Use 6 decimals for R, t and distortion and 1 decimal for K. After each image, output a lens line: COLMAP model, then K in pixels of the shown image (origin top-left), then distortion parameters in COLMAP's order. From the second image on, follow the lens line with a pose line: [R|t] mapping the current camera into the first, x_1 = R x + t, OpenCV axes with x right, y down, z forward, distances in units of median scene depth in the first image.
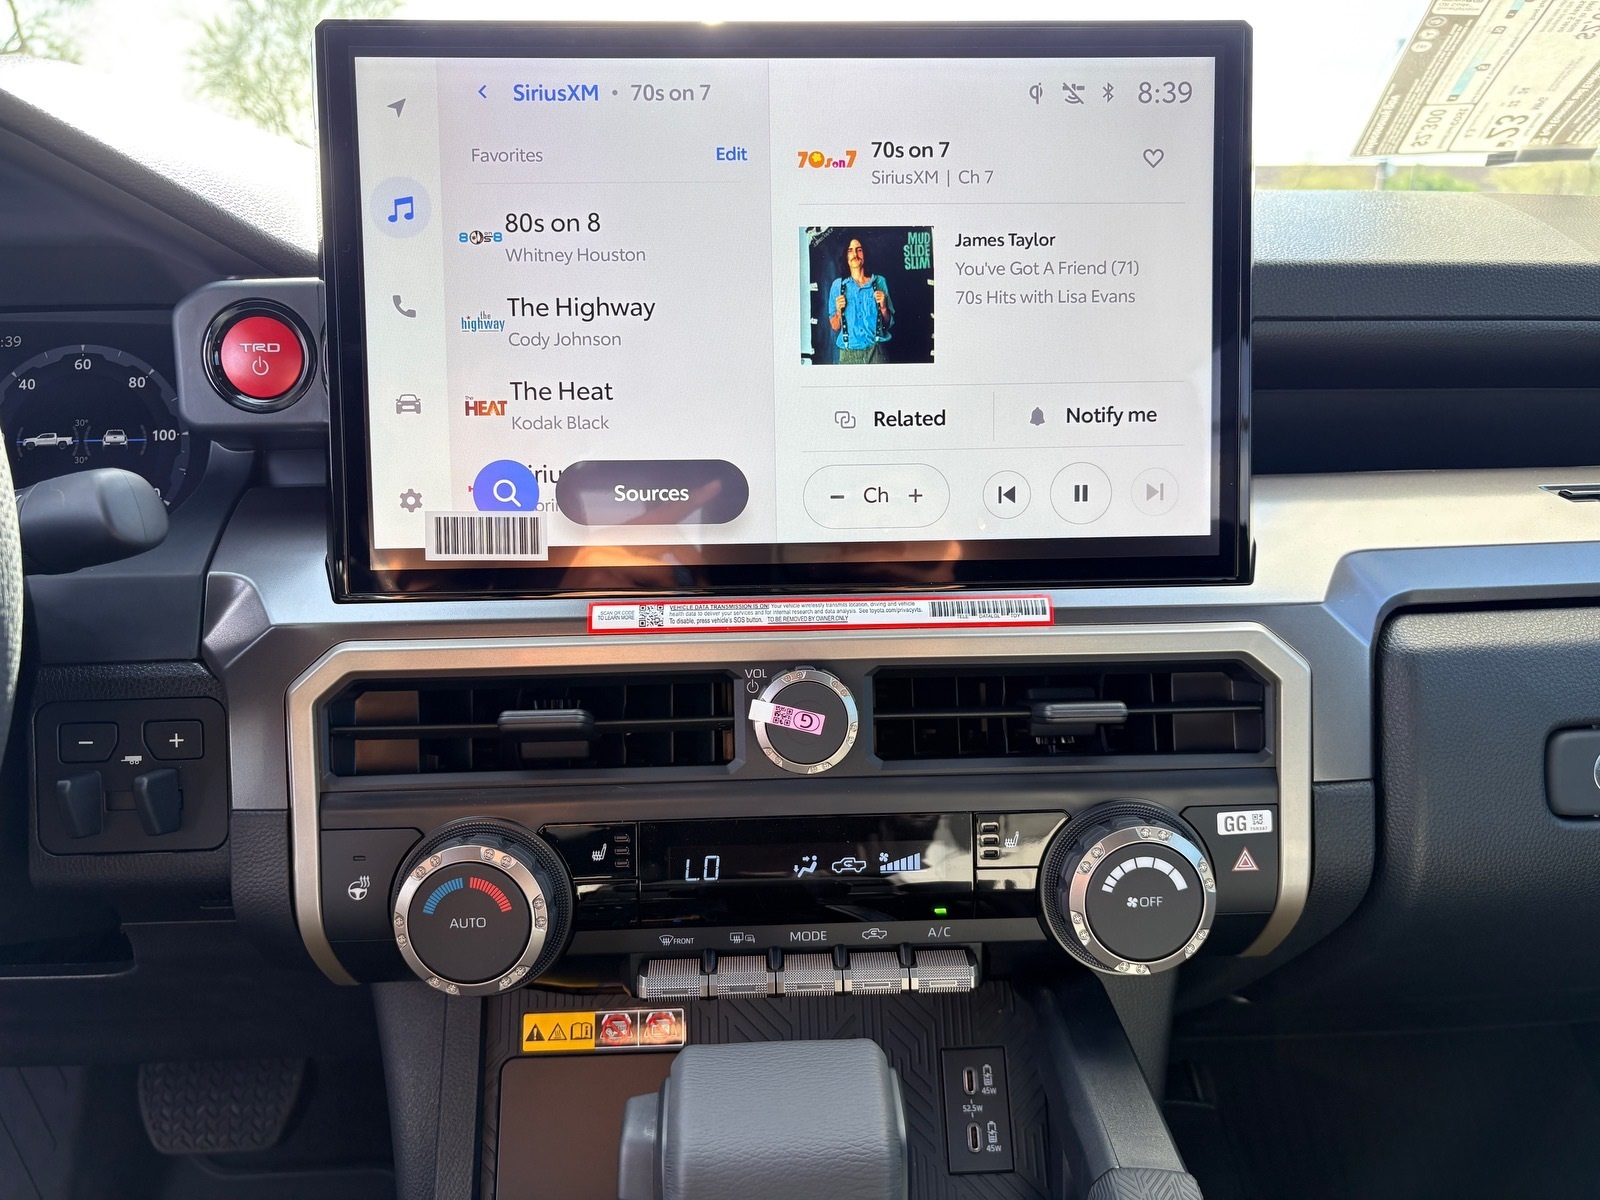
lens RADIAL K [[1214.1, 0, 798.6], [0, 1214.1, 608.3], [0, 0, 1]] dist [0.027753, -0.042186]
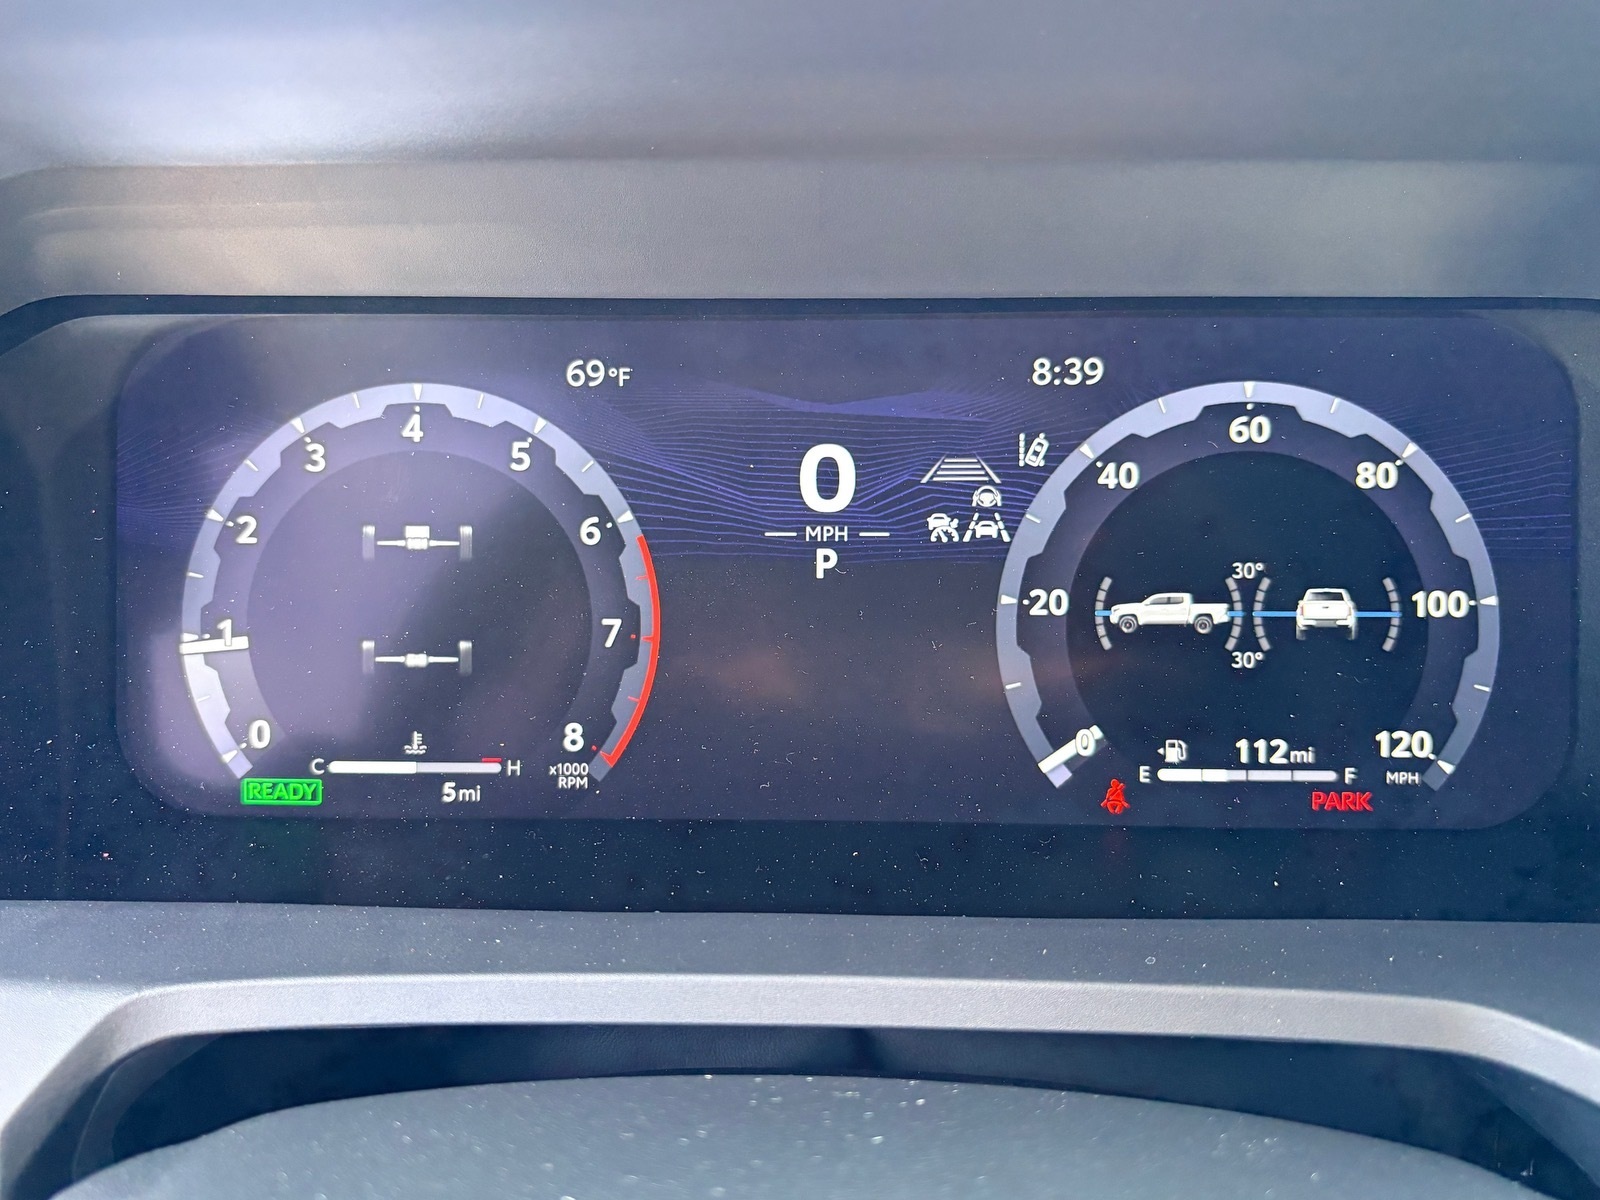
lens RADIAL K [[1419.5, 0, 809.8], [0, 1419.5, 608.6], [0, 0, 1]] dist [-0.014836, -0.018278]
pose [[0.996152, 0.032807, -0.081276, -0.888047], [-0.026610, 0.996738, 0.076191, -0.219025], [0.083510, -0.073735, 0.993775, 0.633223]]
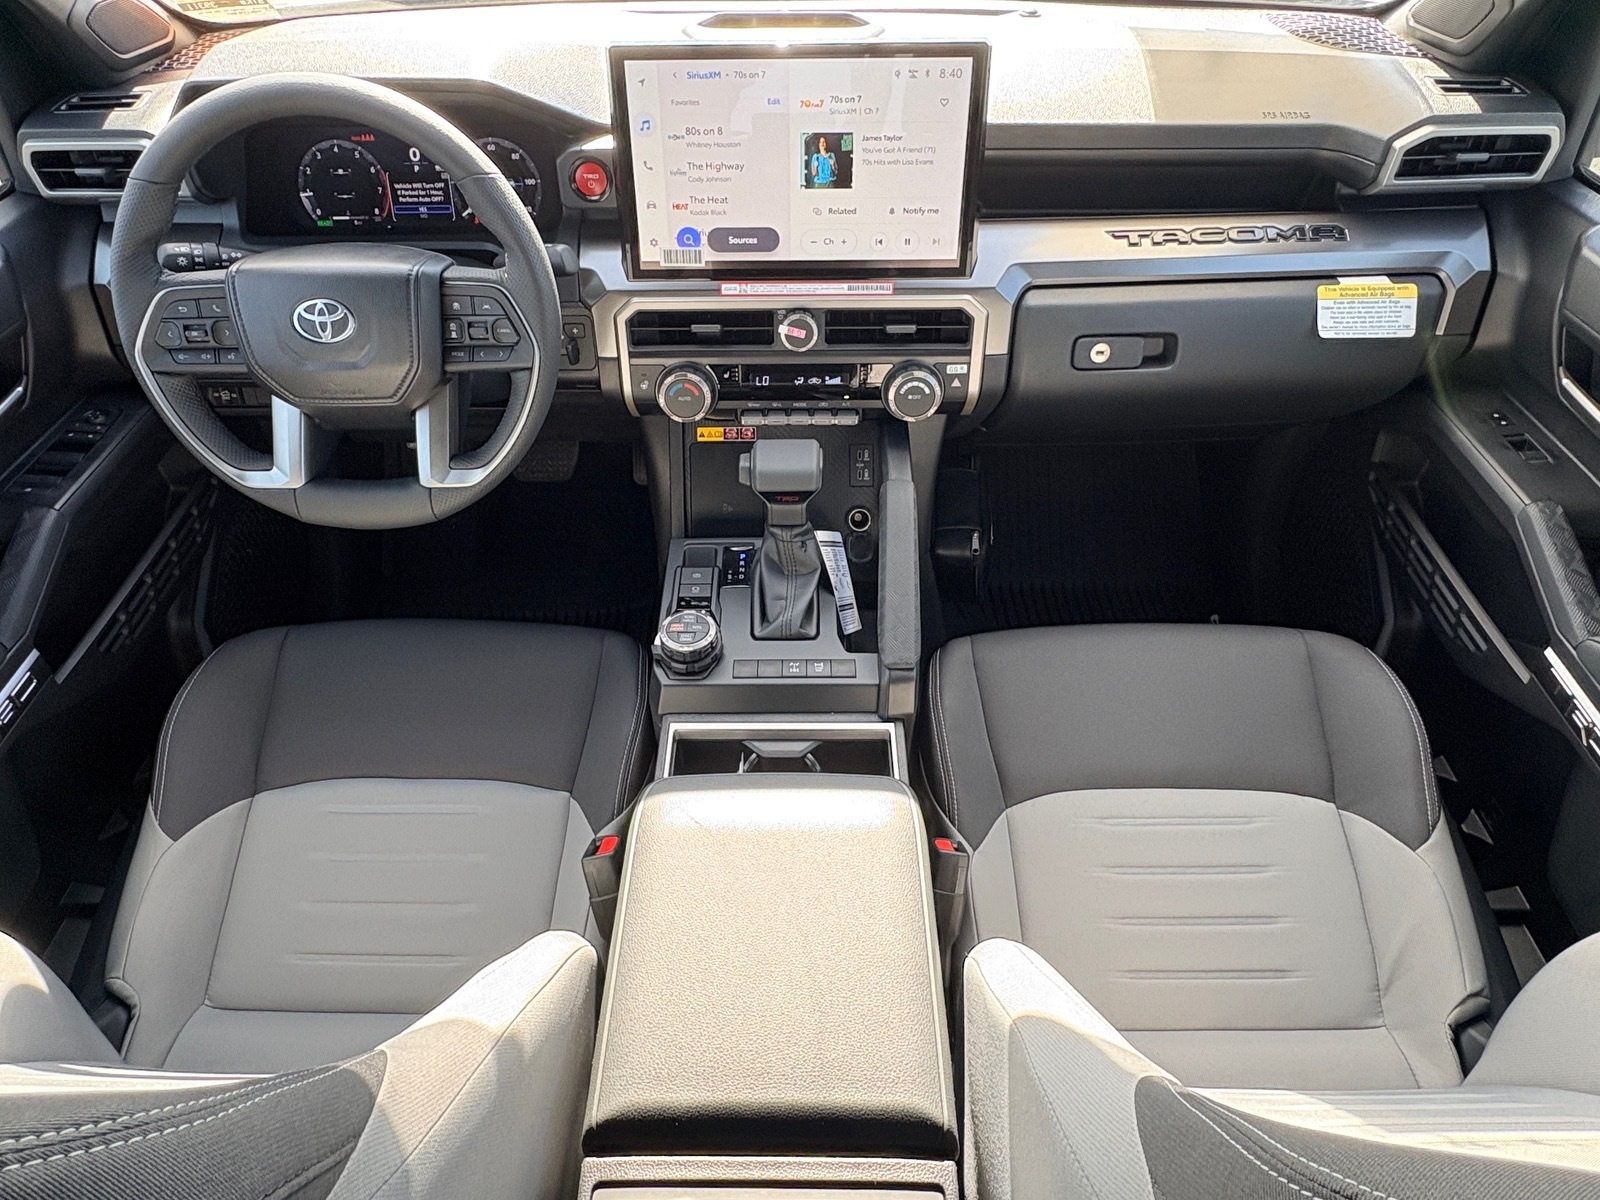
lens RADIAL K [[977.0, 0, 789.2], [0, 977.0, 592.0], [0, 0, 1]] dist [-0.003861, 0.002956]
pose [[0.998447, 0.035323, -0.043089, 0.097705], [-0.010908, 0.882314, 0.470535, -0.422280], [0.054638, -0.469334, 0.881329, -1.230334]]
